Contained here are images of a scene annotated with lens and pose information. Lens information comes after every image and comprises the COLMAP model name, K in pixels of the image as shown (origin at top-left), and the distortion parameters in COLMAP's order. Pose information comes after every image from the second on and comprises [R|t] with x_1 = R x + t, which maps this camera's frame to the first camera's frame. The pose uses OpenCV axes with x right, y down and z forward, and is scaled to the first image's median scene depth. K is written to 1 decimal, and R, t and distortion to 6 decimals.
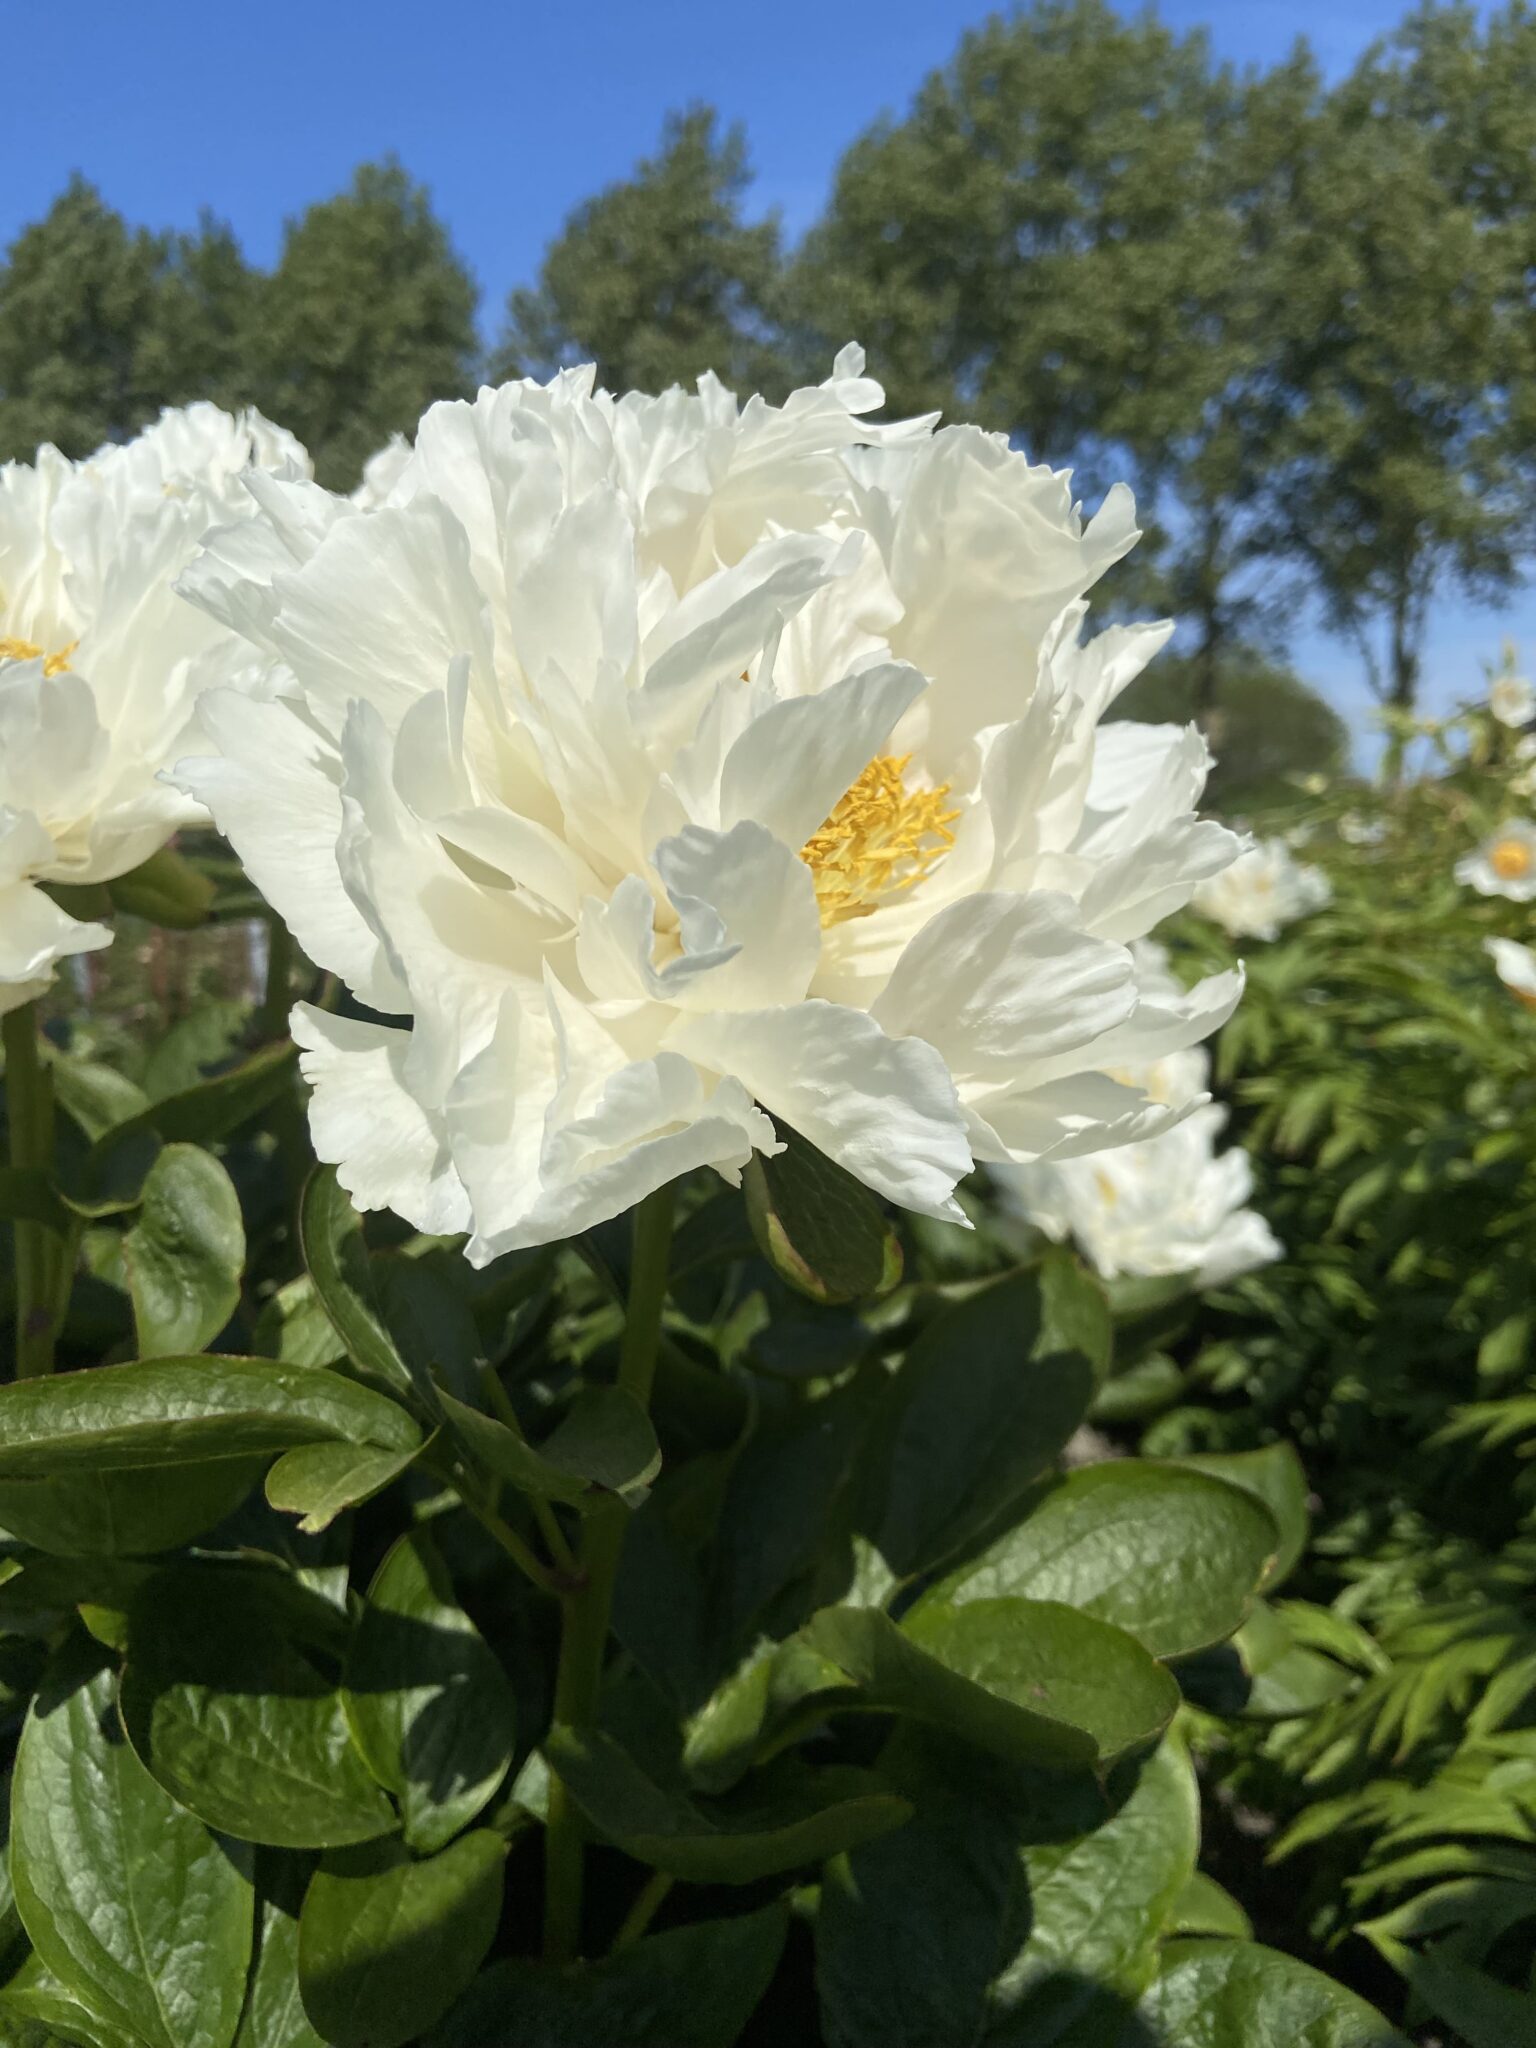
lens RADIAL K [[1546.8, 0, 709.7], [0, 1546.8, 1030.2], [0, 0, 1]] dist [0.083149, -0.098718]
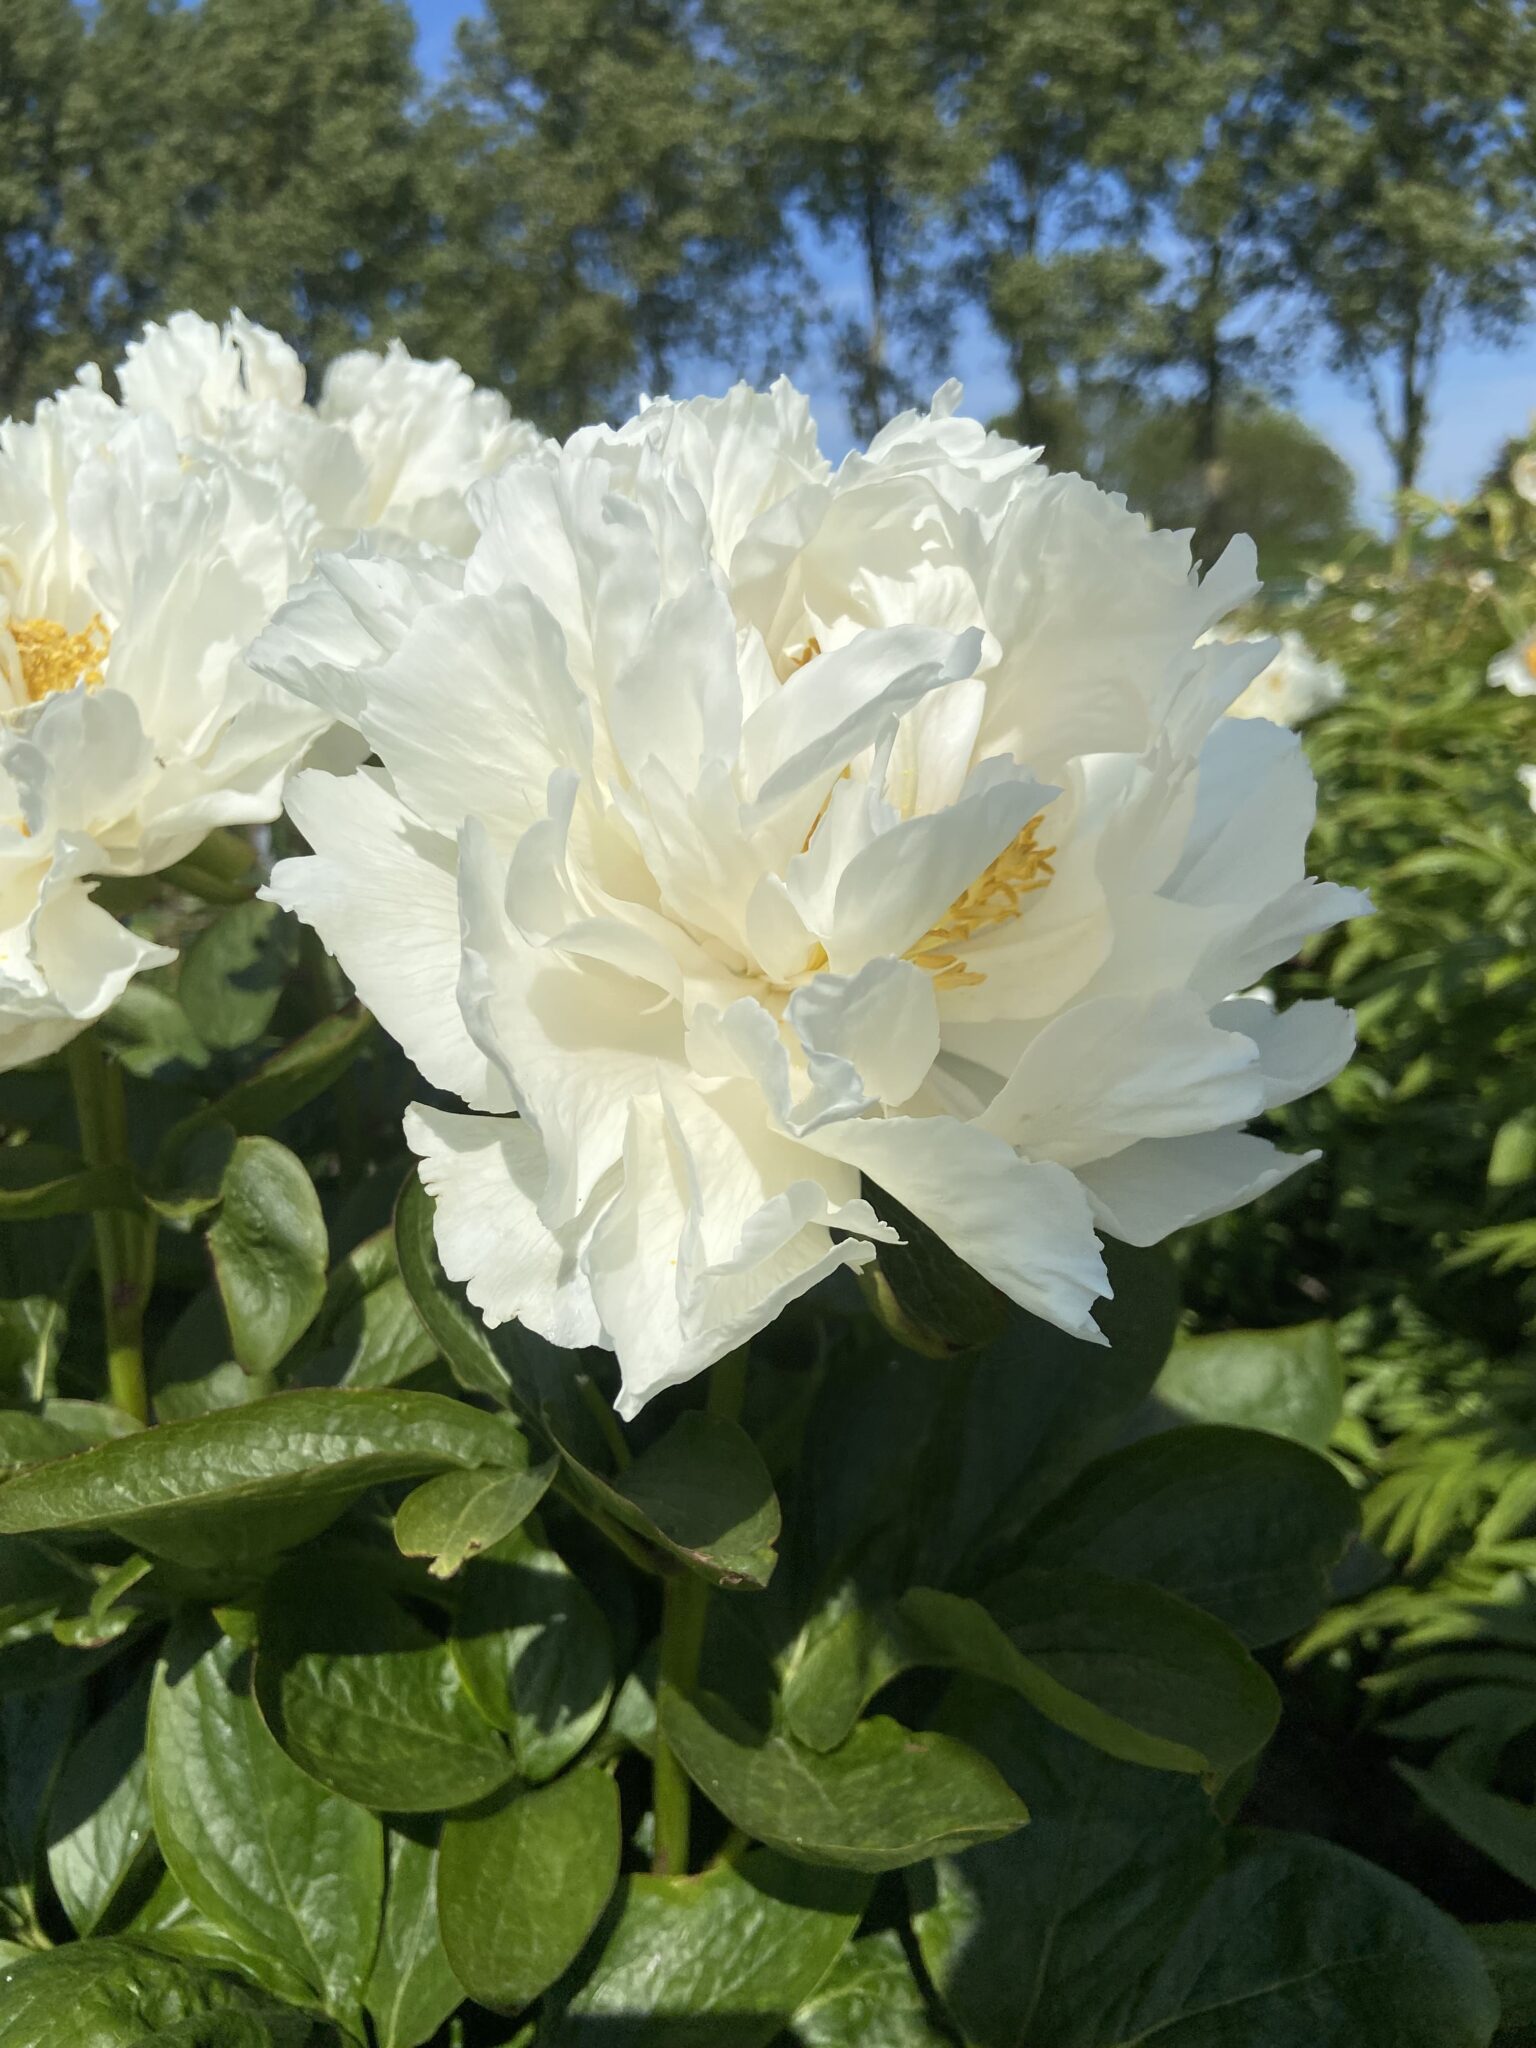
lens RADIAL K [[1546.8, 0, 709.7], [0, 1546.8, 1030.2], [0, 0, 1]] dist [0.083149, -0.098718]
pose [[0.999240, -0.038894, 0.002419, -0.048104], [0.038190, 0.989735, 0.137719, -0.128621], [-0.007751, -0.137522, 0.990468, 0.013609]]
